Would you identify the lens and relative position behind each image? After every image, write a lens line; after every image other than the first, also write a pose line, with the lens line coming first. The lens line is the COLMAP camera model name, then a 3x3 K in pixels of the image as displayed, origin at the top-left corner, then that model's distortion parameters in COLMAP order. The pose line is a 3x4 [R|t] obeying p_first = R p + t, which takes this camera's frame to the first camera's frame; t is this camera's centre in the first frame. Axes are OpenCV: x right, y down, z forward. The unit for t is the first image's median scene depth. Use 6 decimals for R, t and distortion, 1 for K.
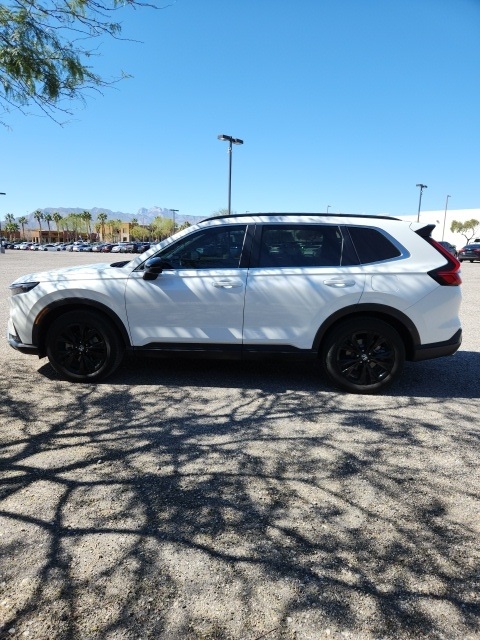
lens RADIAL K [[424.0, 0, 235.8], [0, 424.0, 322.6], [0, 0, 1]] dist [0.059071, -0.000426]
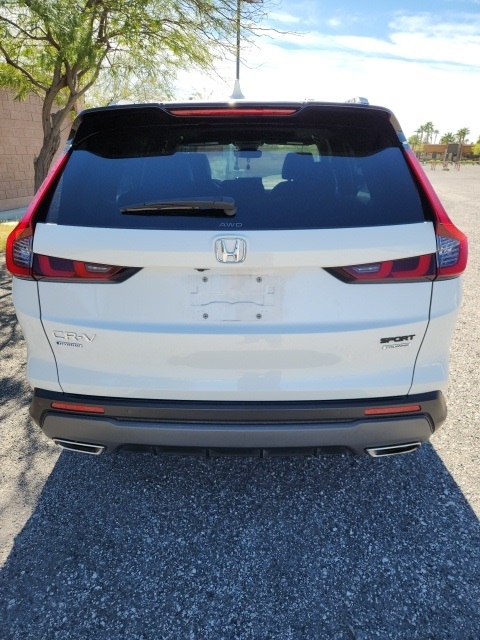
lens RADIAL K [[430.5, 0, 240.0], [0, 430.5, 320.0], [0, 0, 1]] dist [0.069384, -0.053685]
pose [[0.032677, 0.346868, -0.937344, 0.912464], [-0.187447, 0.923331, 0.335148, -0.223081], [0.981731, 0.164751, 0.095191, 1.175776]]
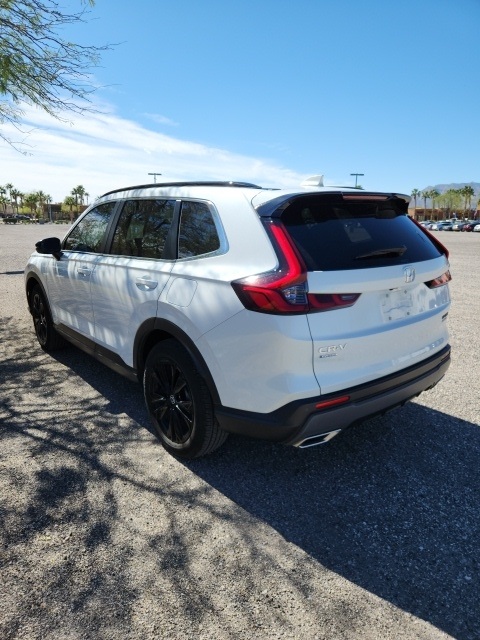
lens RADIAL K [[430.5, 0, 240.0], [0, 430.5, 320.0], [0, 0, 1]] dist [0.069384, -0.053685]
pose [[0.685049, 0.168194, -0.708815, 0.845492], [-0.139906, 0.985246, 0.098573, -0.123873], [0.714936, 0.031640, 0.698473, 0.613398]]
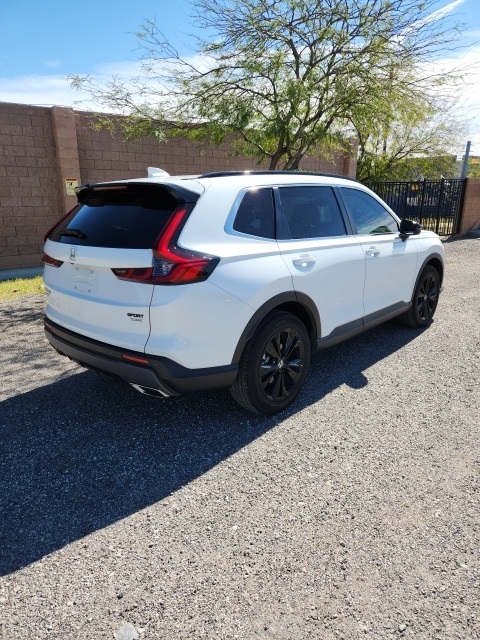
lens RADIAL K [[424.0, 0, 235.8], [0, 424.0, 322.6], [0, 0, 1]] dist [0.059071, -0.000426]
pose [[-0.629265, 0.210590, -0.748116, 0.948097], [-0.140953, 0.915703, 0.376326, -0.354680], [0.764302, 0.342258, -0.546536, 1.809514]]
